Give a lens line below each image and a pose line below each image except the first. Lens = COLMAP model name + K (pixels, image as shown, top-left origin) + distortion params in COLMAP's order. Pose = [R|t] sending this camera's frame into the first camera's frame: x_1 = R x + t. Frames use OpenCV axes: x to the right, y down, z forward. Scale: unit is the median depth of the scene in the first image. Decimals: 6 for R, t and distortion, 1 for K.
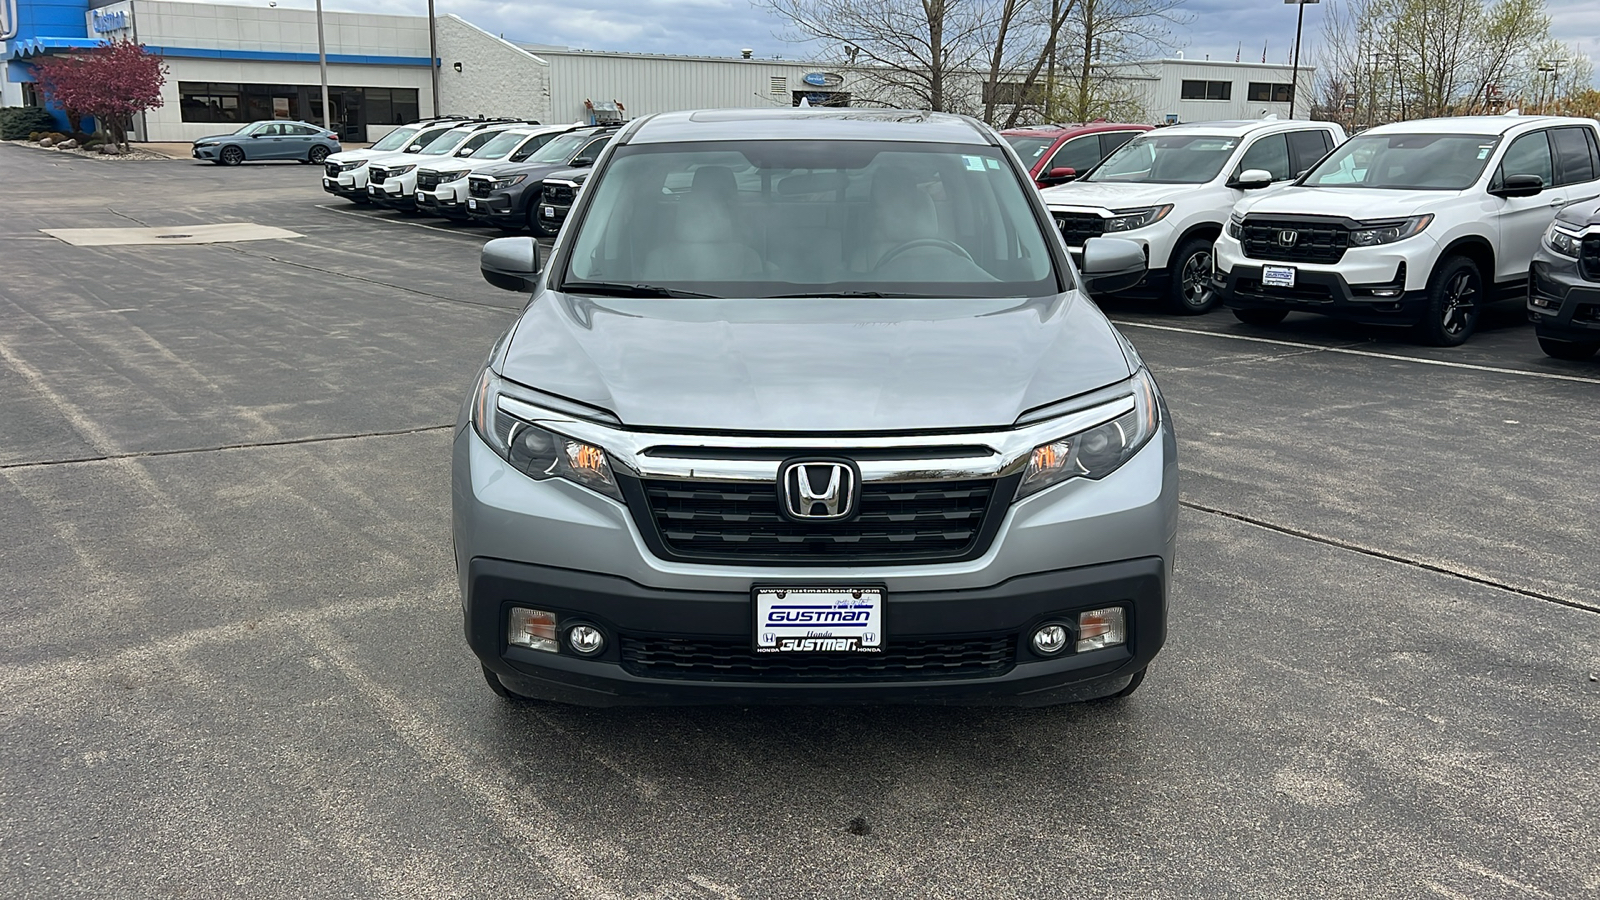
lens RADIAL K [[1381.2, 0, 812.0], [0, 1381.2, 433.5], [0, 0, 1]] dist [0.066314, -0.074777]
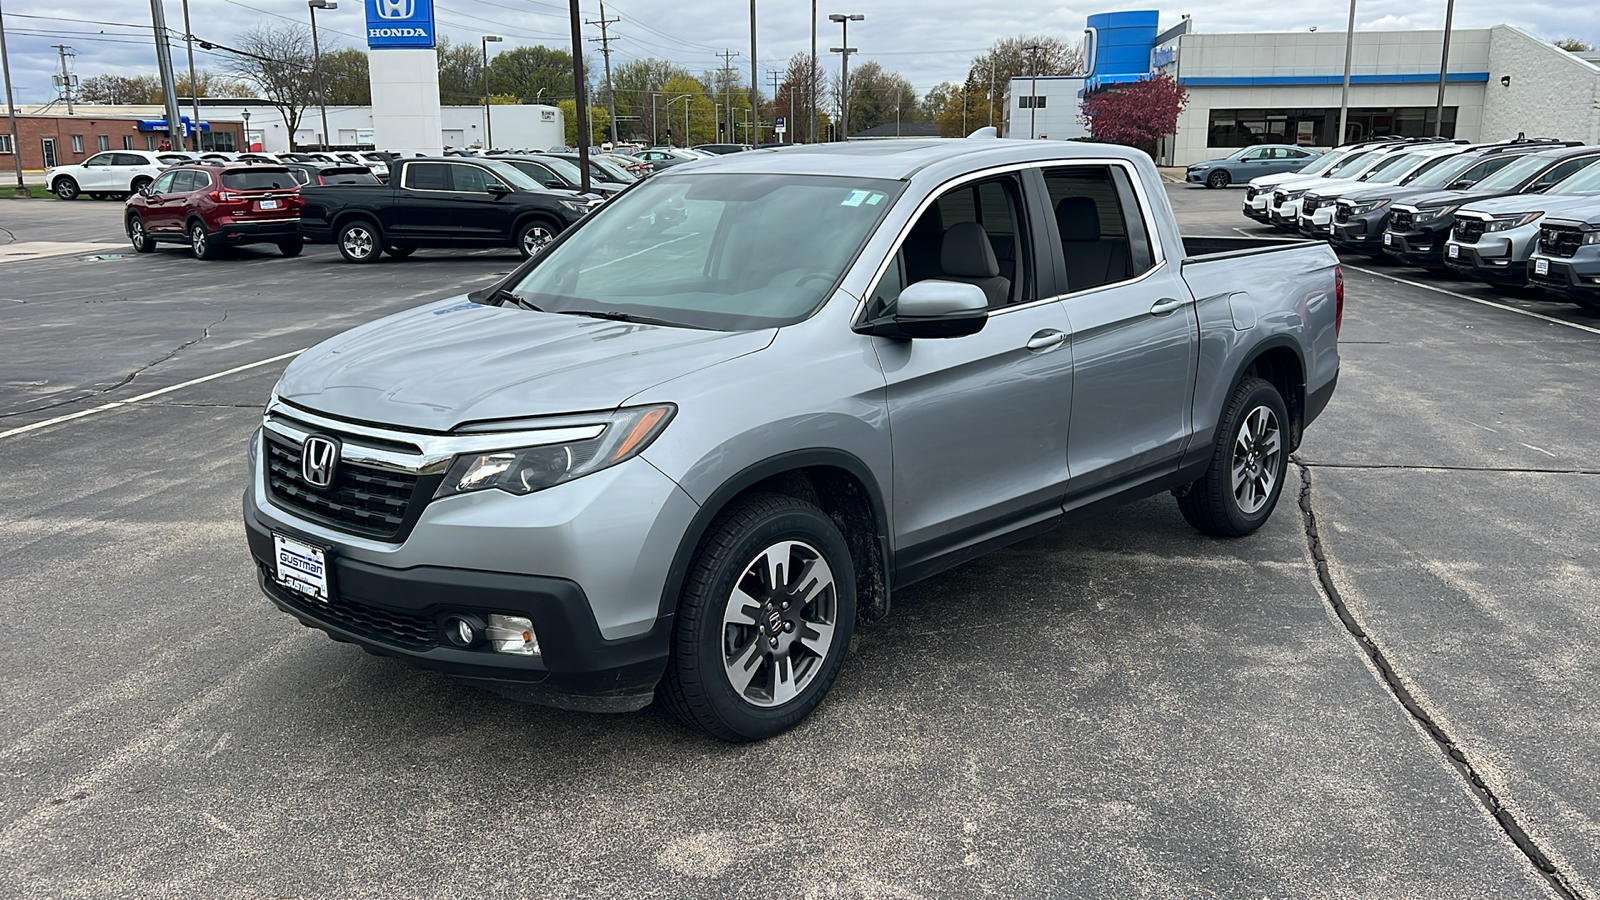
lens RADIAL K [[1381.2, 0, 797.1], [0, 1381.2, 450.3], [0, 0, 1]] dist [0.066314, -0.074777]
pose [[0.726717, 0.136086, -0.673322, 0.560480], [-0.138507, 0.989077, 0.050412, -0.043933], [0.672828, 0.056625, 0.737628, 0.188105]]
